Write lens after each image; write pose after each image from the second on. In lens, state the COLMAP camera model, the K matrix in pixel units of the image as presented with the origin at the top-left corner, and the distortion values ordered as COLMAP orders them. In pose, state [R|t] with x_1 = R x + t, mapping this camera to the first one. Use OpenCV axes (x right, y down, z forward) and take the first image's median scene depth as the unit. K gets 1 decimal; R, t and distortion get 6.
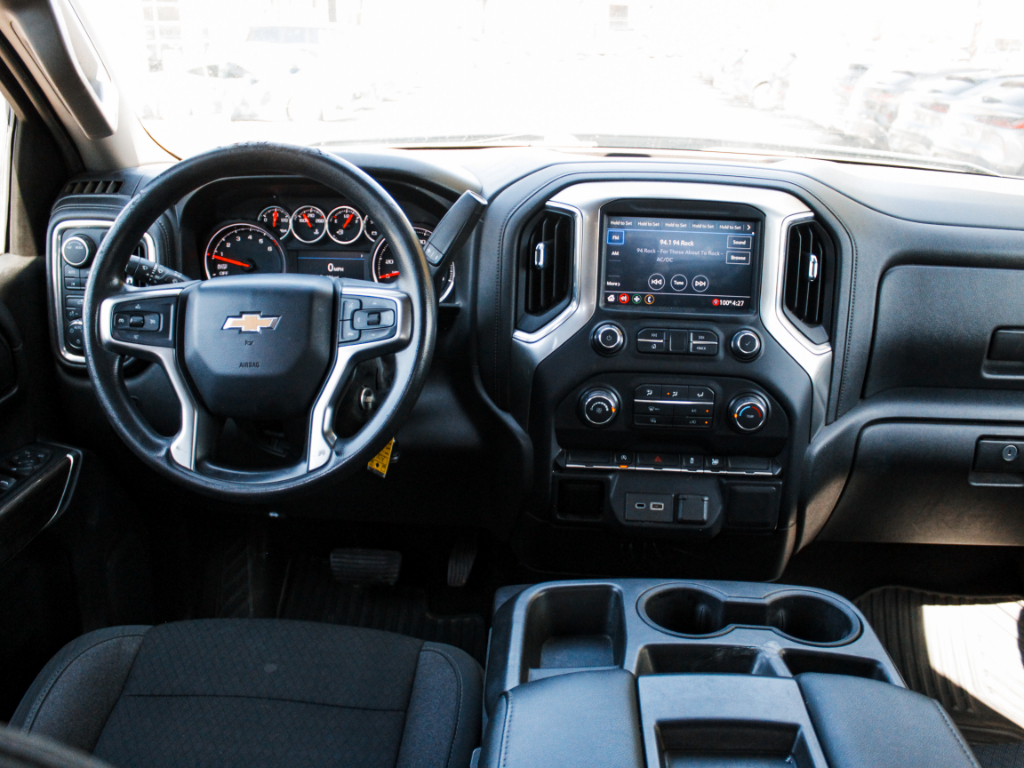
lens RADIAL K [[935.5, 0, 512.0], [0, 935.5, 384.0], [0, 0, 1]] dist [-0.127737, -0.007142]
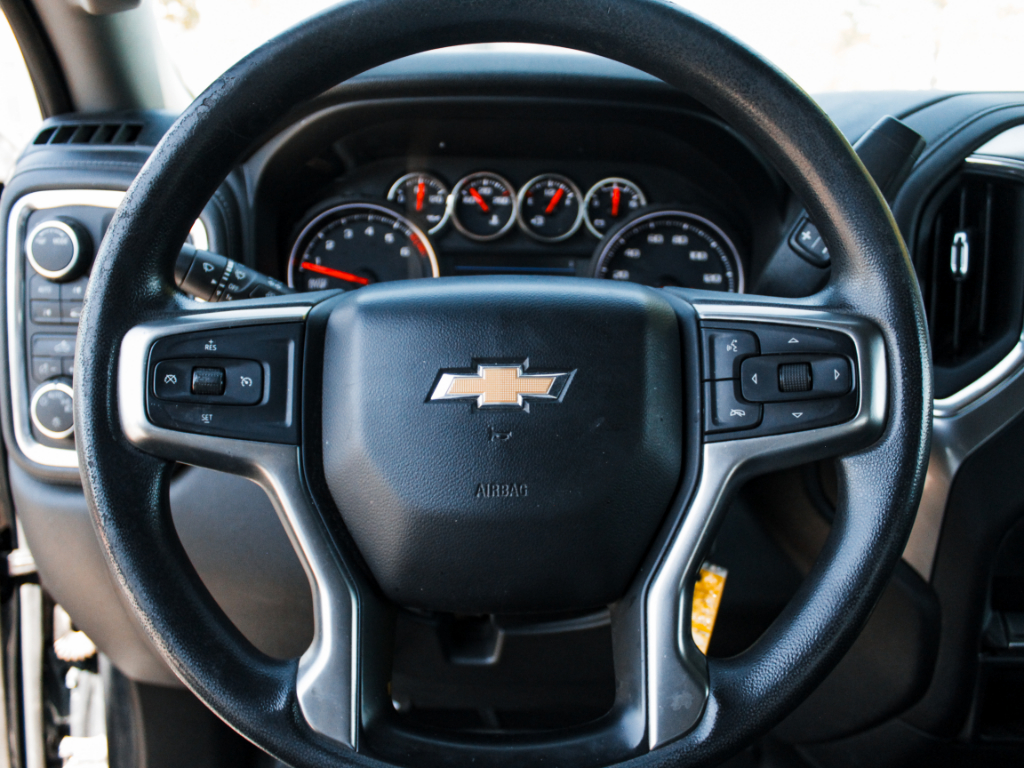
lens RADIAL K [[945.1, 0, 512.0], [0, 945.1, 384.0], [0, 0, 1]] dist [-0.174491, 0.219123]
pose [[0.999634, -0.005299, 0.026516, -0.243933], [0.006834, 0.998286, -0.058131, -0.035904], [-0.026163, 0.058291, 0.997957, 0.493208]]
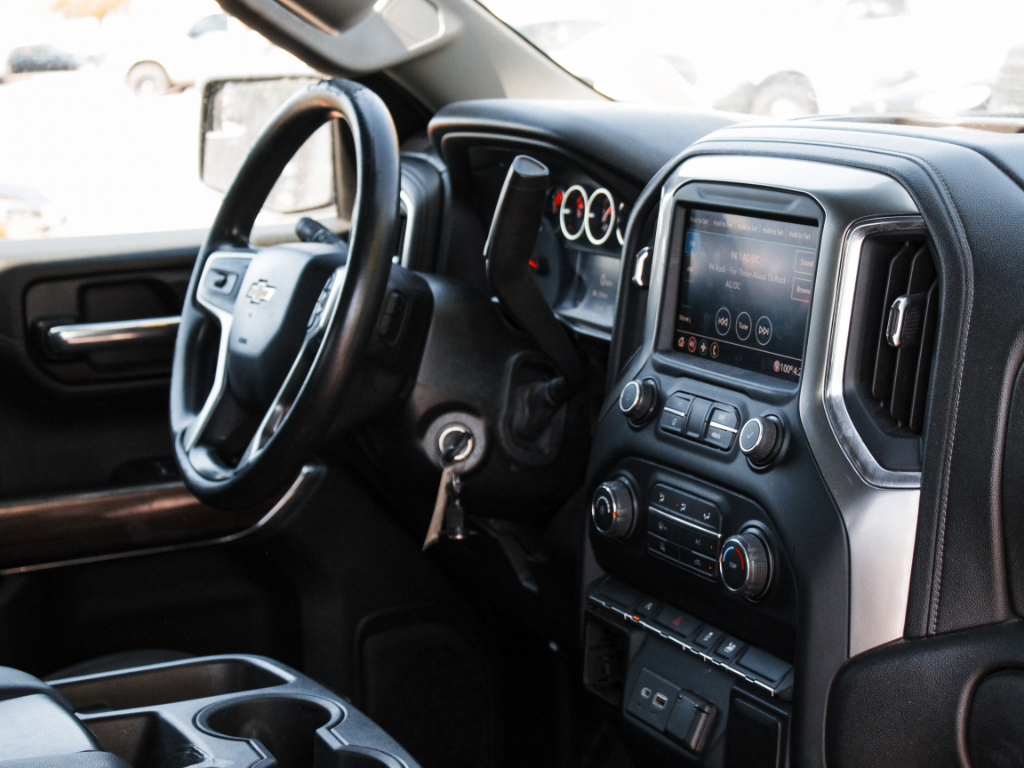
lens RADIAL K [[2049.8, 0, 512.0], [0, 2049.8, 384.0], [0, 0, 1]] dist [0.030947, -0.355495]
pose [[0.494664, 0.123315, -0.860291, 1.212350], [-0.256081, 0.966616, -0.008690, -0.025405], [0.830500, 0.224603, 0.509729, 0.231563]]
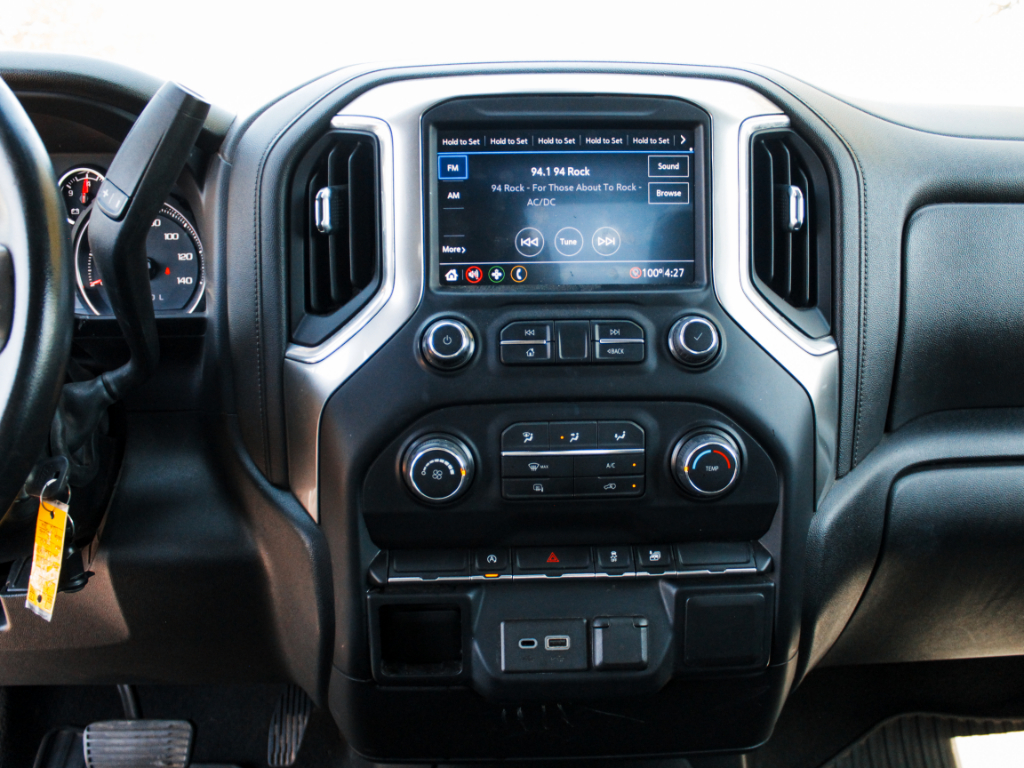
lens RADIAL K [[945.1, 0, 512.0], [0, 945.1, 384.0], [0, 0, 1]] dist [-0.174491, 0.219123]
pose [[0.994713, -0.050891, 0.089195, 0.088866], [0.060237, 0.992600, -0.105437, 0.035745], [-0.083169, 0.110252, 0.990418, 0.441311]]
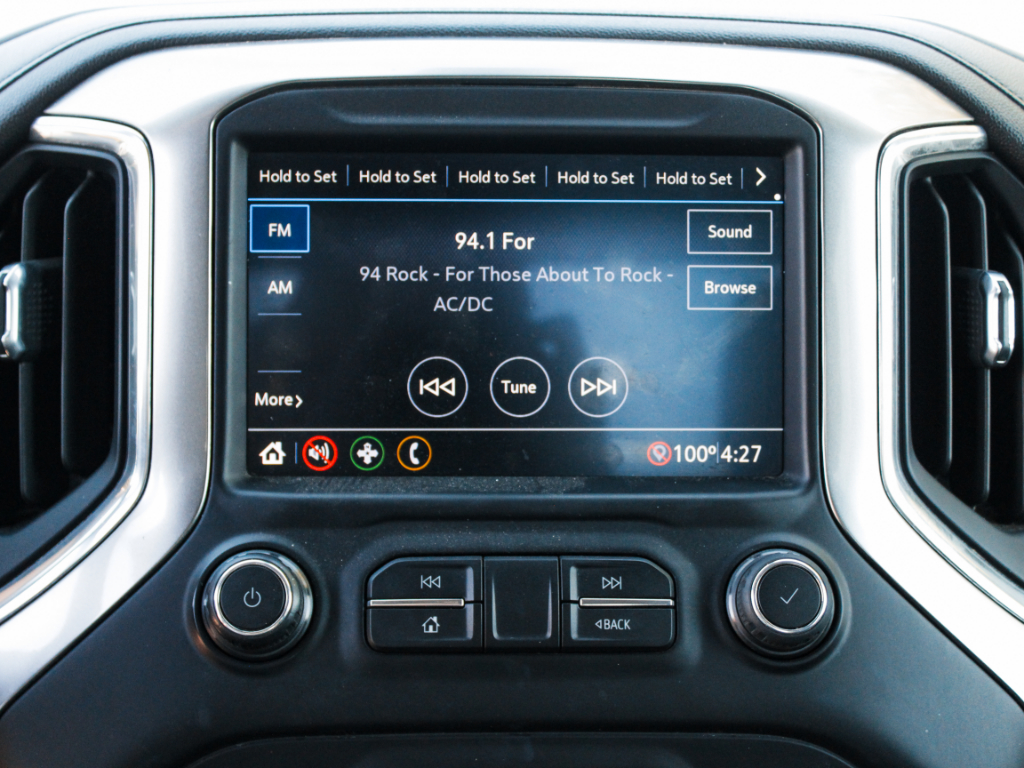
lens RADIAL K [[1709.5, 0, 512.0], [0, 1709.5, 384.0], [0, 0, 1]] dist [-0.043521, 0.112703]
pose [[0.994013, -0.025977, 0.106127, 0.123701], [0.048482, 0.975330, -0.215360, -0.002351], [-0.097915, 0.219216, 0.970751, 0.513152]]
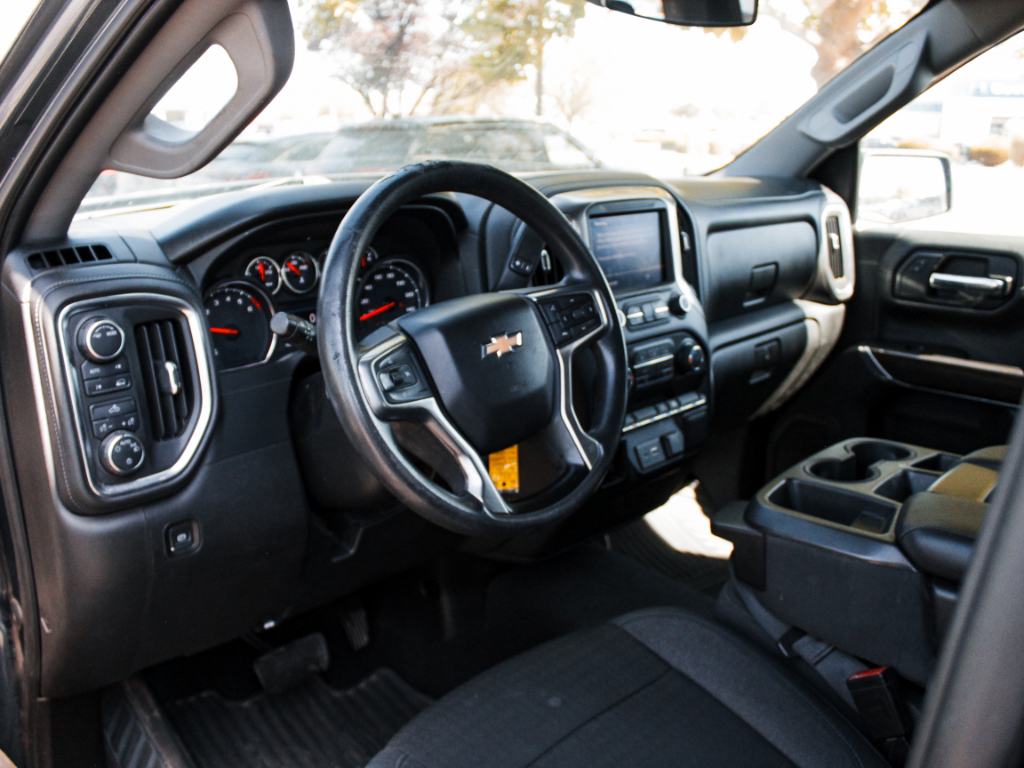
lens RADIAL K [[945.1, 0, 512.0], [0, 945.1, 384.0], [0, 0, 1]] dist [-0.174491, 0.219123]
pose [[0.659330, -0.216635, 0.719967, -0.854124], [0.273312, 0.961138, 0.038909, -0.052027], [-0.700417, 0.171122, 0.692916, 0.271783]]
